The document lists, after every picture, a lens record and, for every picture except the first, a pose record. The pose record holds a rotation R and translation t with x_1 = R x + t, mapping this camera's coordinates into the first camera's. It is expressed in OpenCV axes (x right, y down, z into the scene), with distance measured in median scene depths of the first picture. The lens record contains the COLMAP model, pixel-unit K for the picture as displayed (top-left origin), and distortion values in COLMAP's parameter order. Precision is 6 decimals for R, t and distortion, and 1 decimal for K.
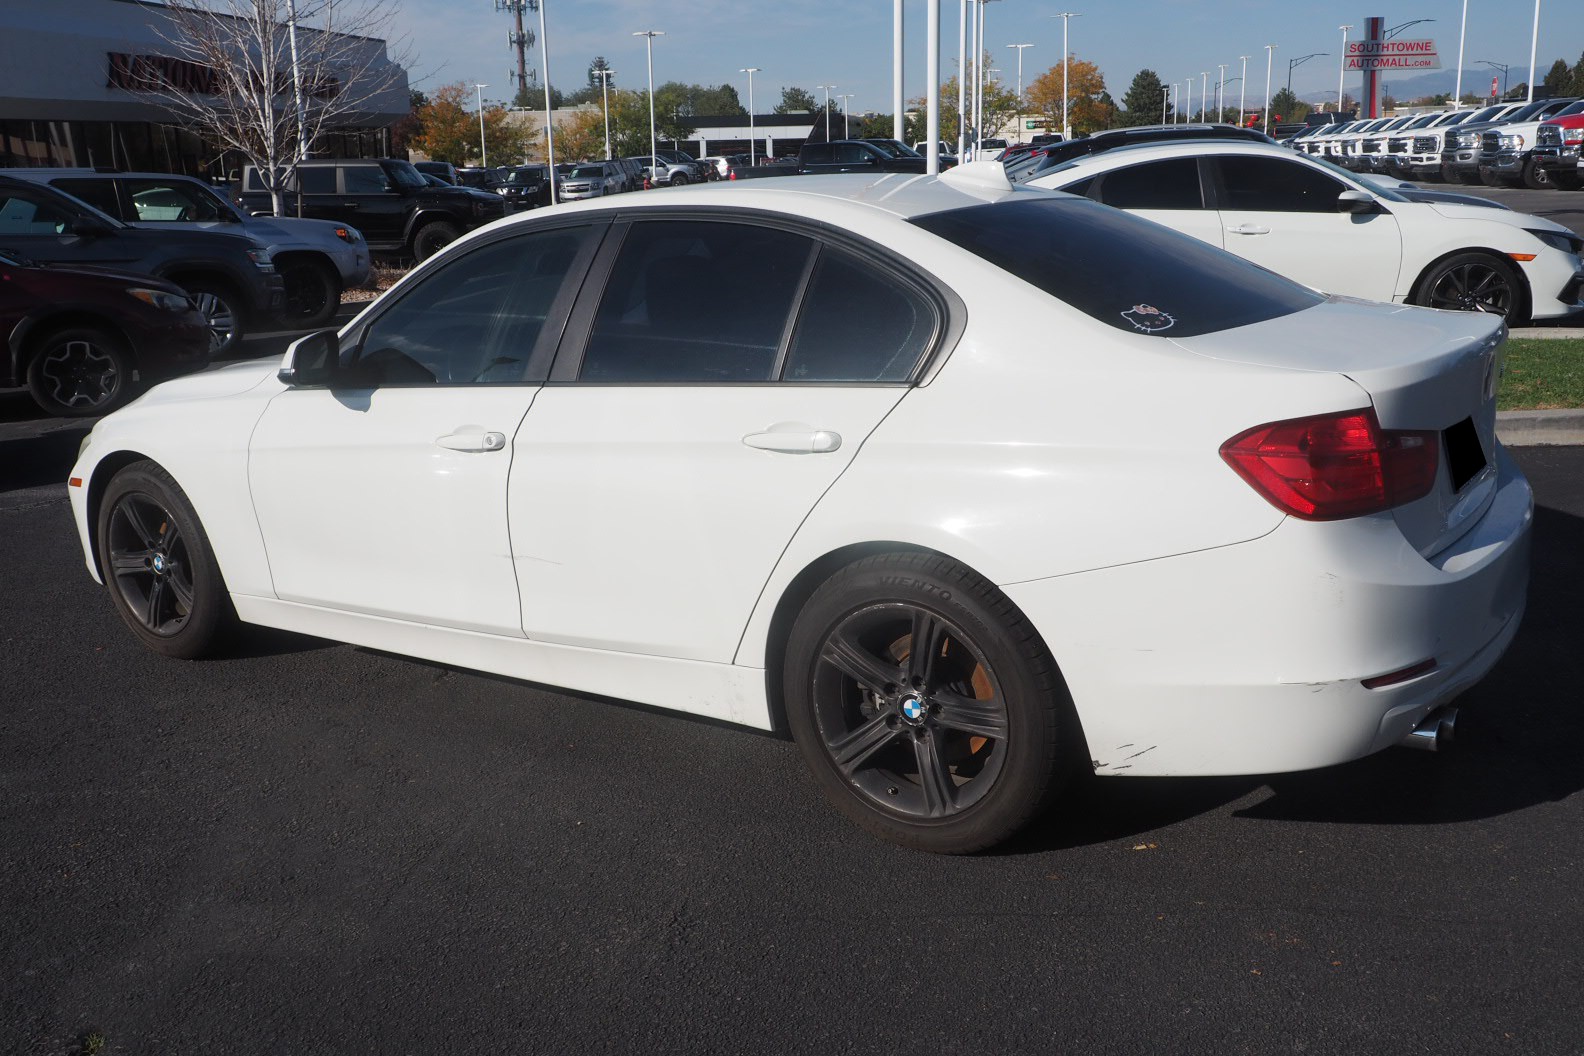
lens RADIAL K [[1380.6, 0, 792.4], [0, 1380.6, 528.7], [0, 0, 1]] dist [0.002622, 0.010644]
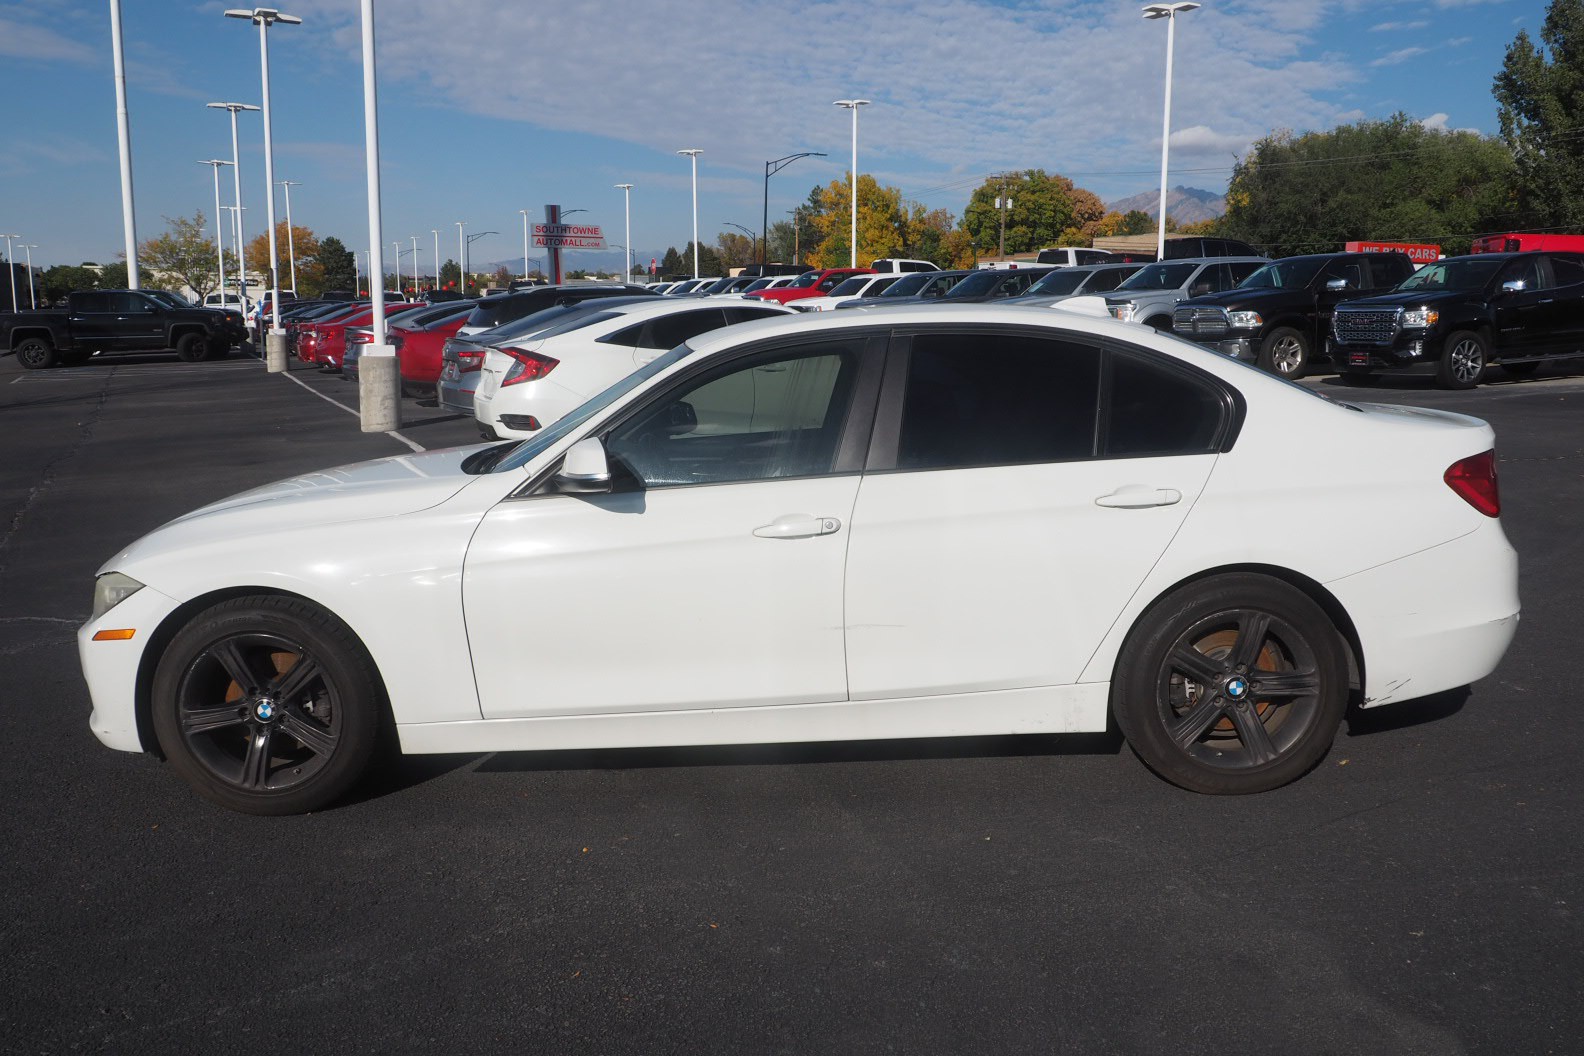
lens RADIAL K [[1261.9, 0, 799.7], [0, 1261.9, 521.6], [0, 0, 1]] dist [-0.030412, -0.005155]
pose [[0.836012, -0.065846, 0.544746, -0.586712], [0.120270, 0.990622, -0.064836, -0.002019], [-0.535368, 0.119720, 0.836091, 0.111332]]
